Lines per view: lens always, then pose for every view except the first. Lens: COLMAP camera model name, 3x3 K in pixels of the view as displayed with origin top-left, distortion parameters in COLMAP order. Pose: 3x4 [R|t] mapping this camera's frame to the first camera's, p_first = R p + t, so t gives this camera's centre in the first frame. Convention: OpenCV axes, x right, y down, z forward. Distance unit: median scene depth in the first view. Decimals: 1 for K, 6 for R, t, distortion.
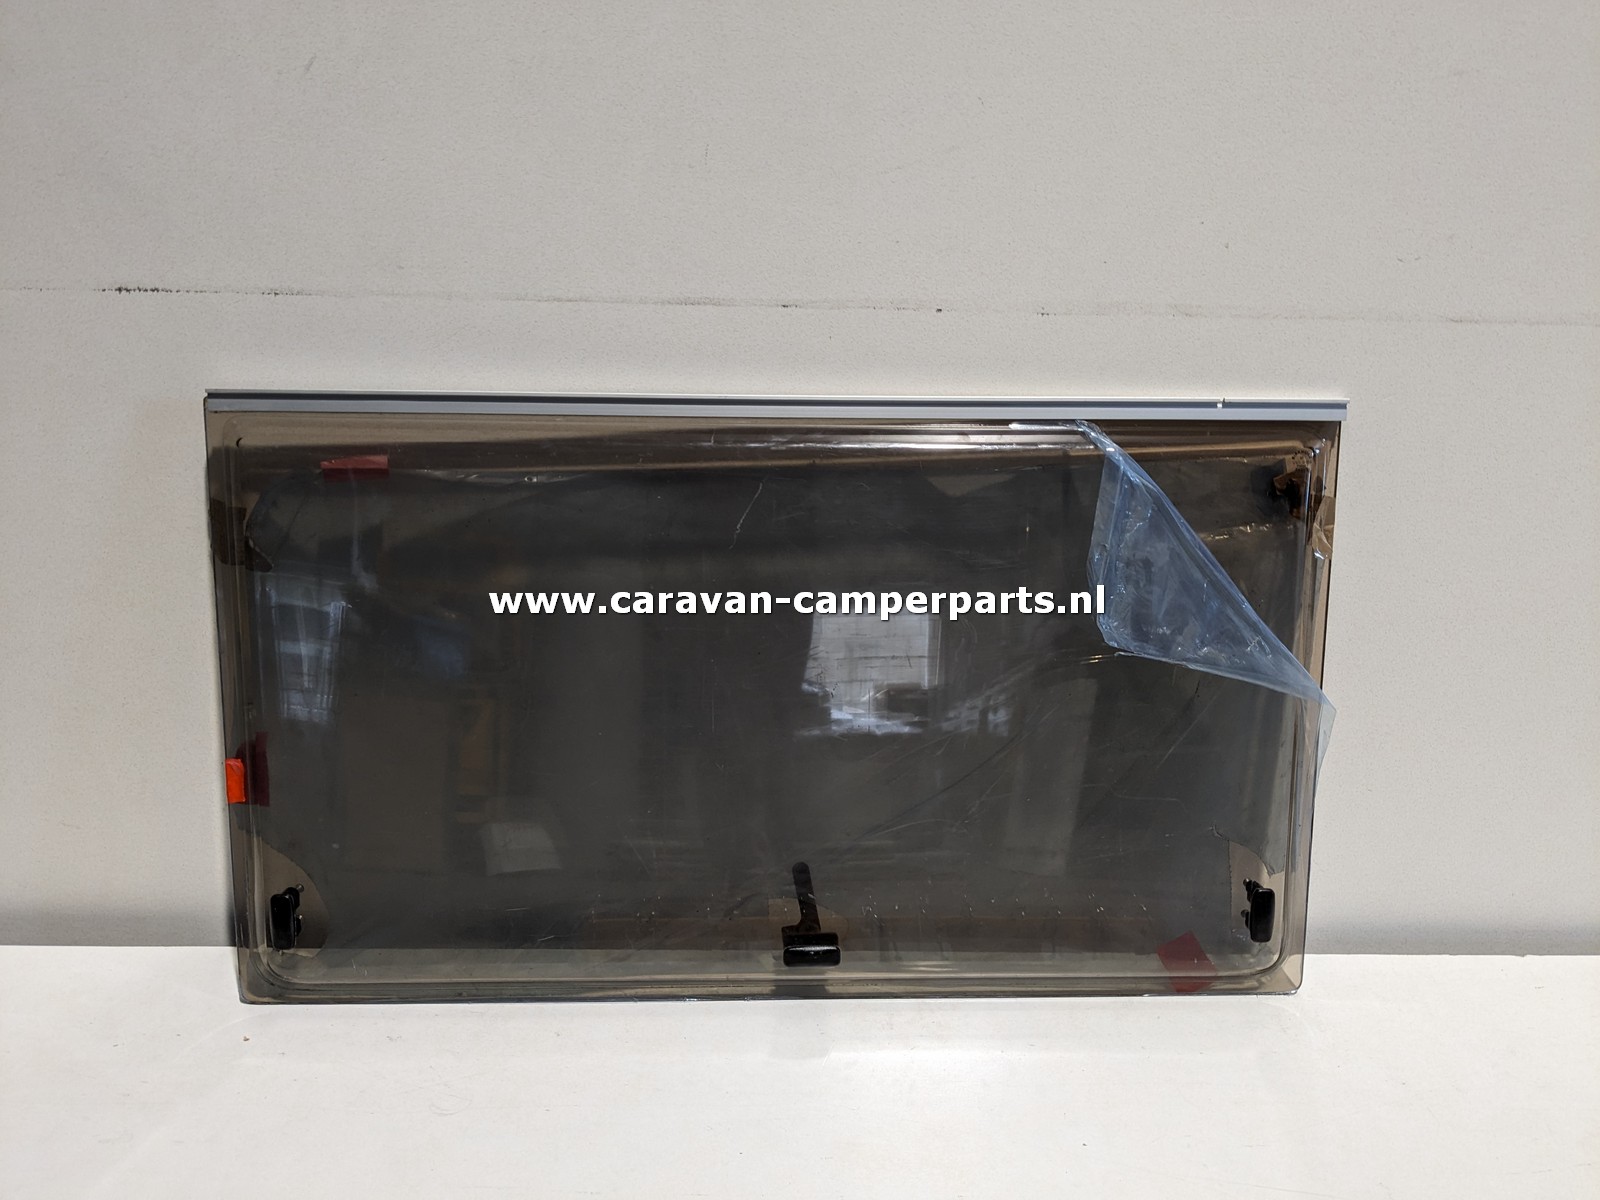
lens RADIAL K [[1360.3, 0, 796.2], [0, 1360.3, 594.3], [0, 0, 1]] dist [0.035841, -0.096226]
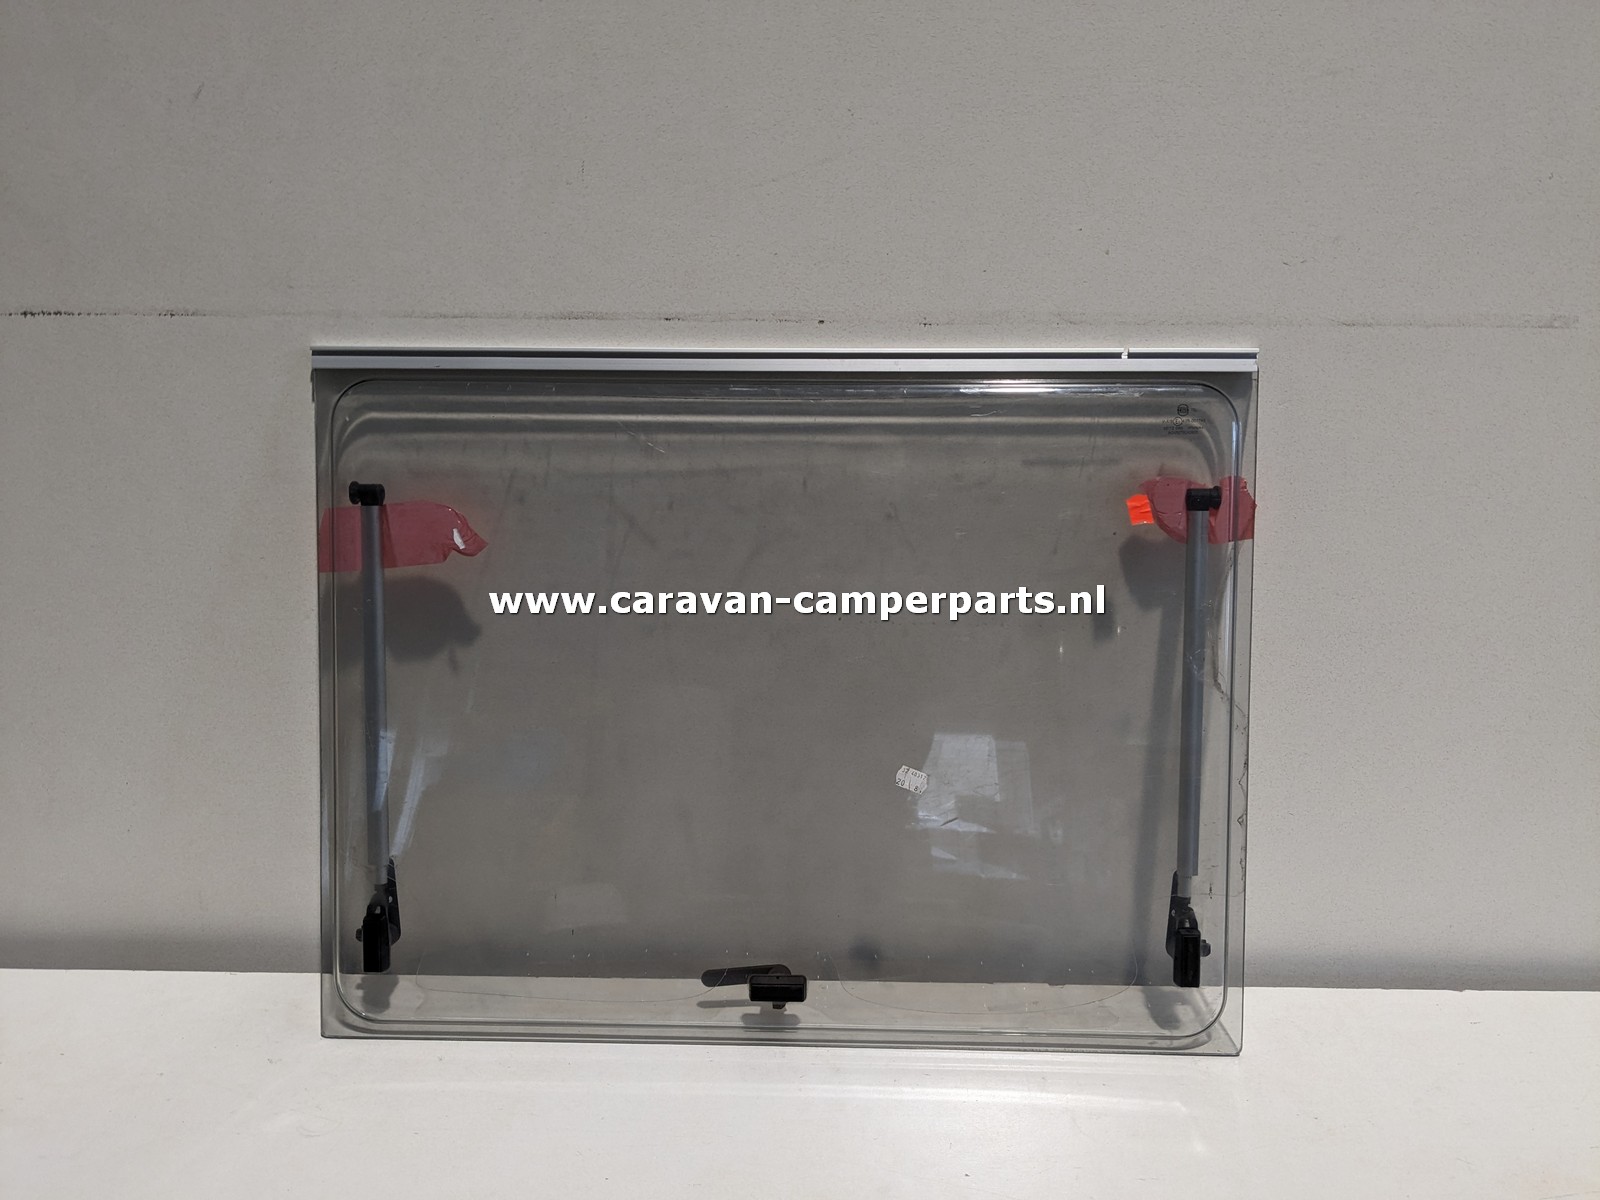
lens RADIAL K [[1360.3, 0, 837.7], [0, 1360.3, 583.2], [0, 0, 1]] dist [0.035841, -0.096226]
pose [[0.998918, -0.005865, -0.046140, 0.163074], [0.002982, 0.998052, -0.062318, 0.045682], [0.046415, 0.062113, 0.996989, 0.016521]]
